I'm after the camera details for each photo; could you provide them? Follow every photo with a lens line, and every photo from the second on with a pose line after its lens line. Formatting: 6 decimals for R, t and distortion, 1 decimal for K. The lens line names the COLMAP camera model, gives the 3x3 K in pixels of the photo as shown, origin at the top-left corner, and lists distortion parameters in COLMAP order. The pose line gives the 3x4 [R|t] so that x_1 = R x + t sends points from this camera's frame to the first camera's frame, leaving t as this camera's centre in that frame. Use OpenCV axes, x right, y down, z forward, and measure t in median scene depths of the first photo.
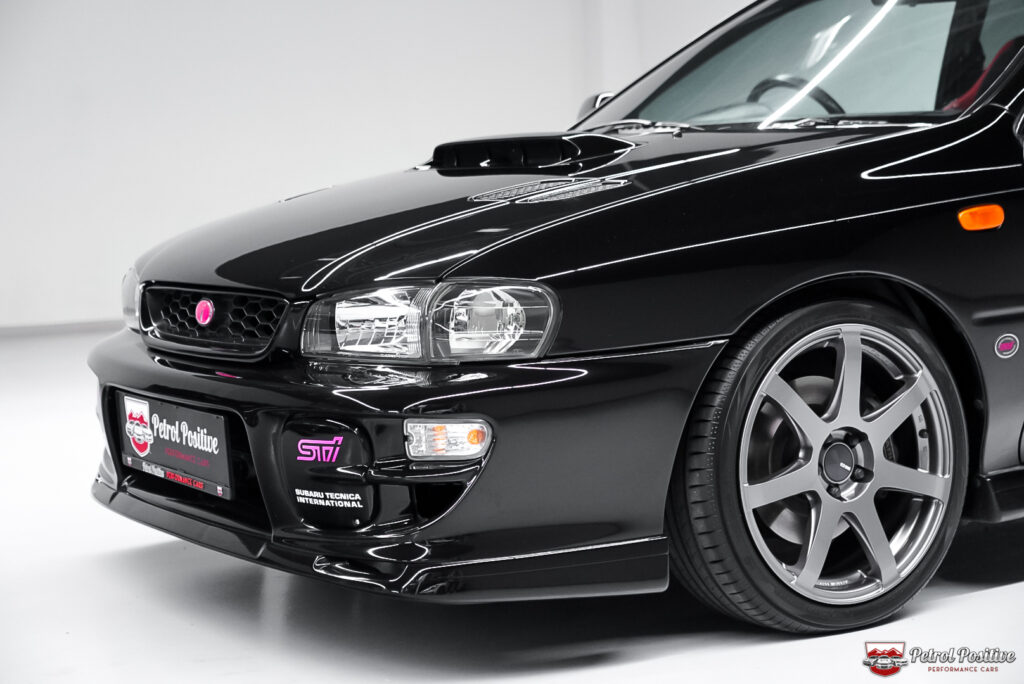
lens RADIAL K [[1945.6, 0, 505.7], [0, 1945.6, 340.0], [0, 0, 1]] dist [-0.018304, 0.000000]
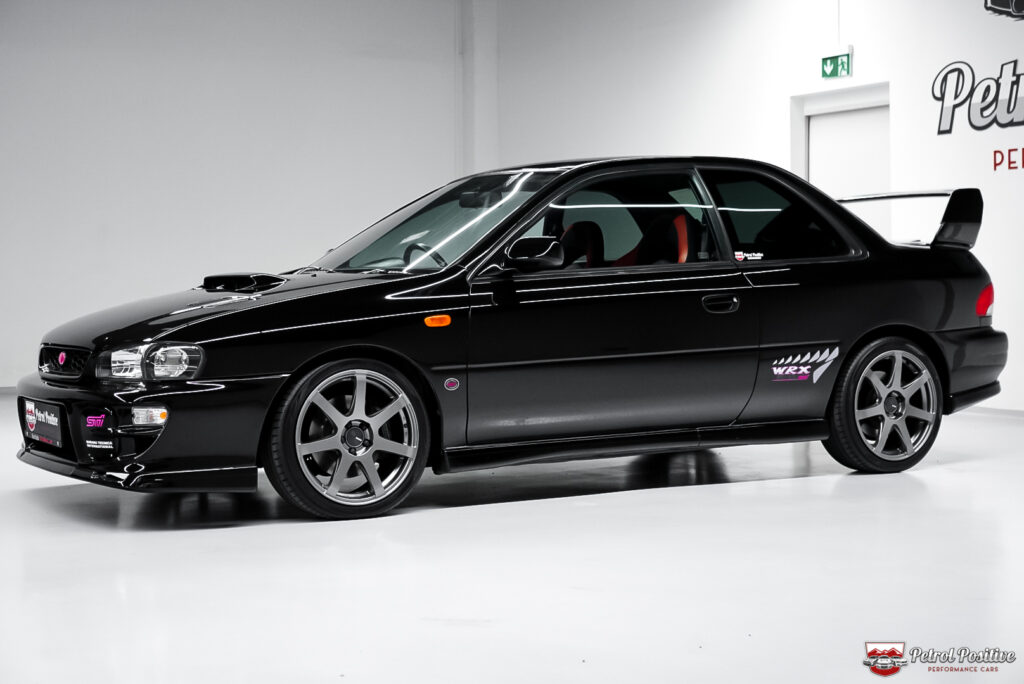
lens RADIAL K [[1618.3, 0, 517.9], [0, 1618.3, 343.1], [0, 0, 1]] dist [0.013247, 0.000000]
pose [[0.999580, 0.026134, -0.012521, 0.375876], [-0.026766, 0.998217, -0.053359, 0.052381], [0.011104, 0.053672, 0.998497, -0.745254]]
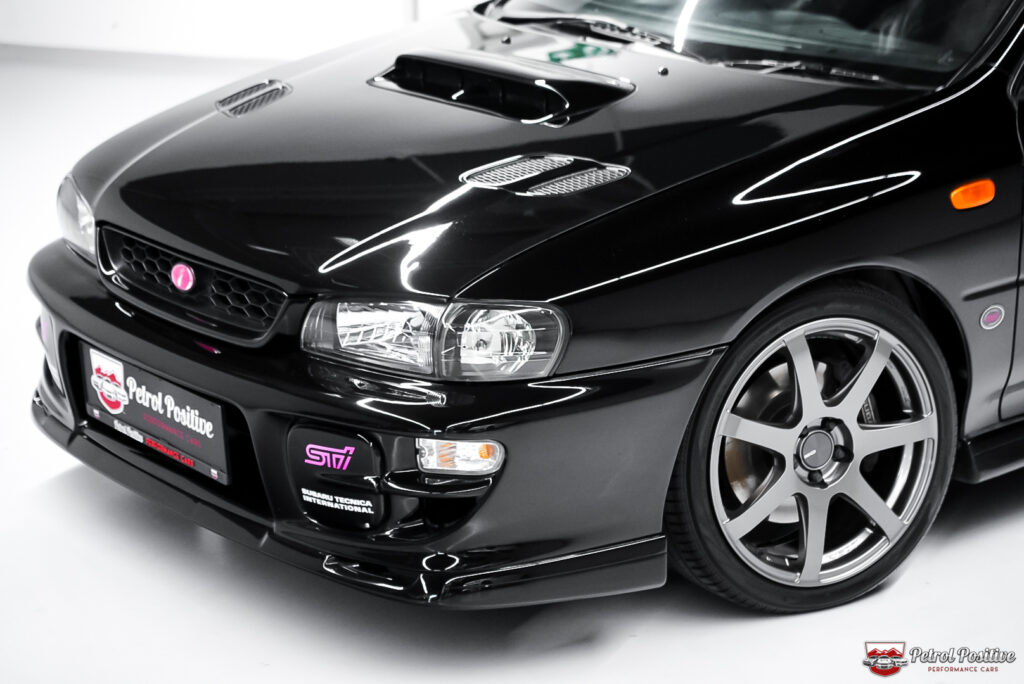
lens RADIAL K [[2598.5, 0, 515.8], [0, 2598.5, 336.2], [0, 0, 1]] dist [-0.009149, 0.000000]
pose [[0.996512, -0.005948, 0.083241, -0.108921], [-0.009076, 0.983818, 0.178942, -0.245041], [-0.082958, -0.179073, 0.980332, -0.326260]]
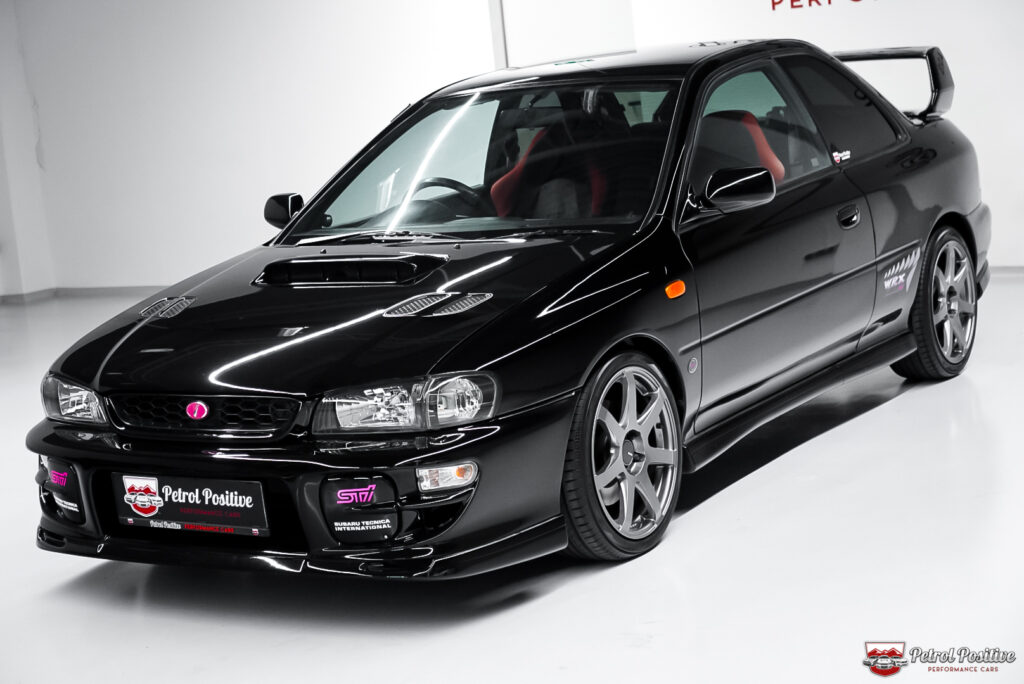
lens RADIAL K [[1856.5, 0, 506.6], [0, 1856.5, 346.8], [0, 0, 1]] dist [-0.005216, 0.000000]
pose [[0.900416, -0.121493, 0.417720, -0.575841], [0.105435, 0.992529, 0.061404, -0.134838], [-0.422059, -0.011247, 0.906498, -0.374020]]
